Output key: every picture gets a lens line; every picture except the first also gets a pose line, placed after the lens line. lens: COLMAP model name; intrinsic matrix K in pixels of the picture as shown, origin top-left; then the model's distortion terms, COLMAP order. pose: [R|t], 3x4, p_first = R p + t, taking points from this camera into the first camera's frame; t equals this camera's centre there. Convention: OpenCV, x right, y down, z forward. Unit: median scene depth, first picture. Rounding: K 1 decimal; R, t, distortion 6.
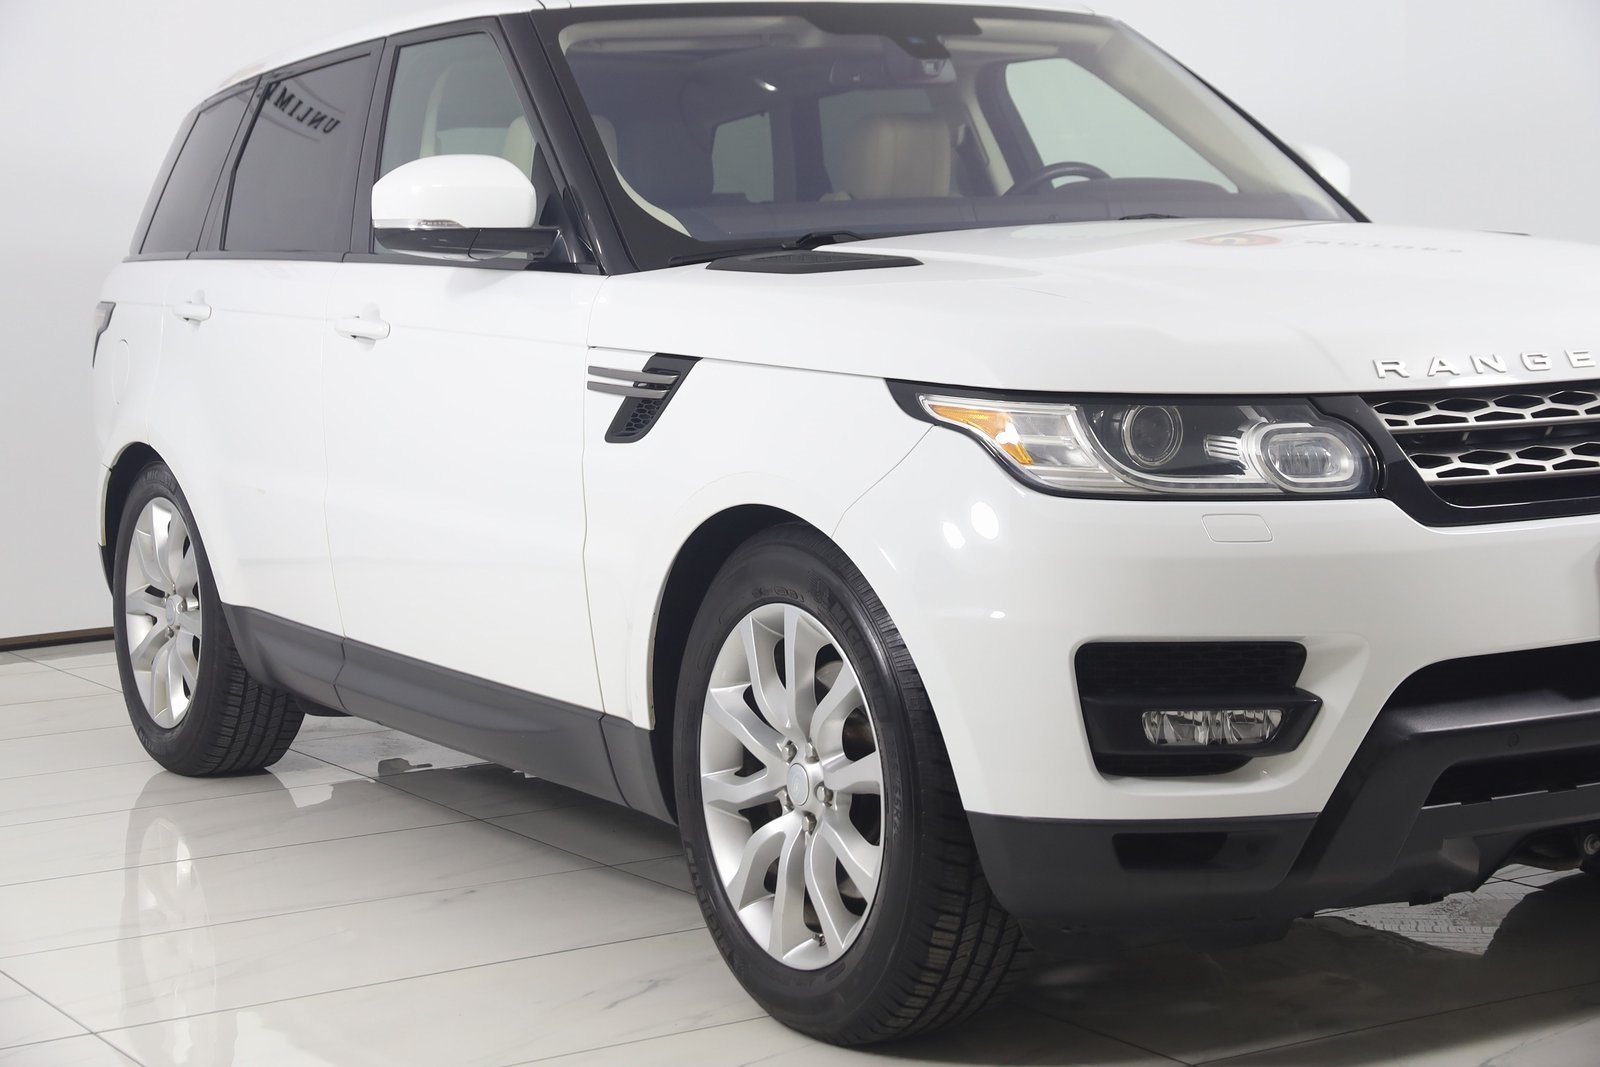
lens RADIAL K [[2833.6, 0, 800.2], [0, 2833.6, 517.2], [0, 0, 1]] dist [0.180763, 0.037574]
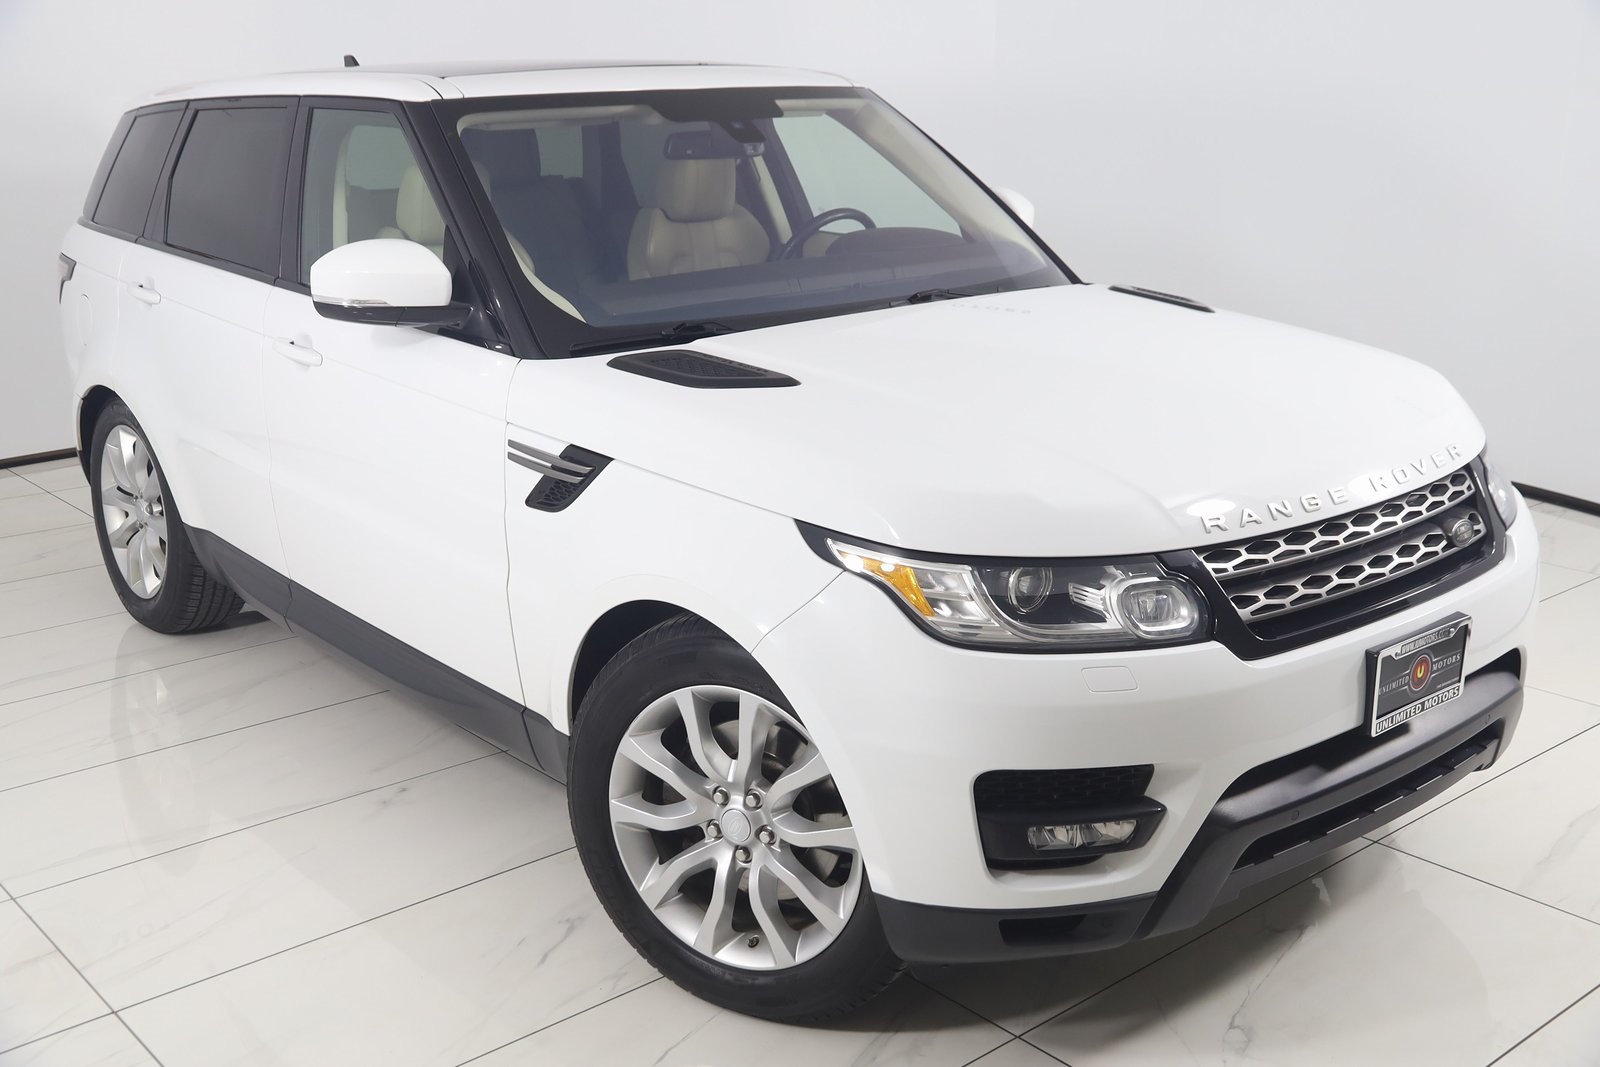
lens RADIAL K [[1677.7, 0, 796.4], [0, 1677.7, 520.9], [0, 0, 1]] dist [0.014762, 0.142674]
pose [[0.985417, -0.022781, 0.168626, -0.089577], [-0.007668, 0.984046, 0.177750, -0.176497], [-0.169985, -0.176451, 0.969521, 0.326481]]
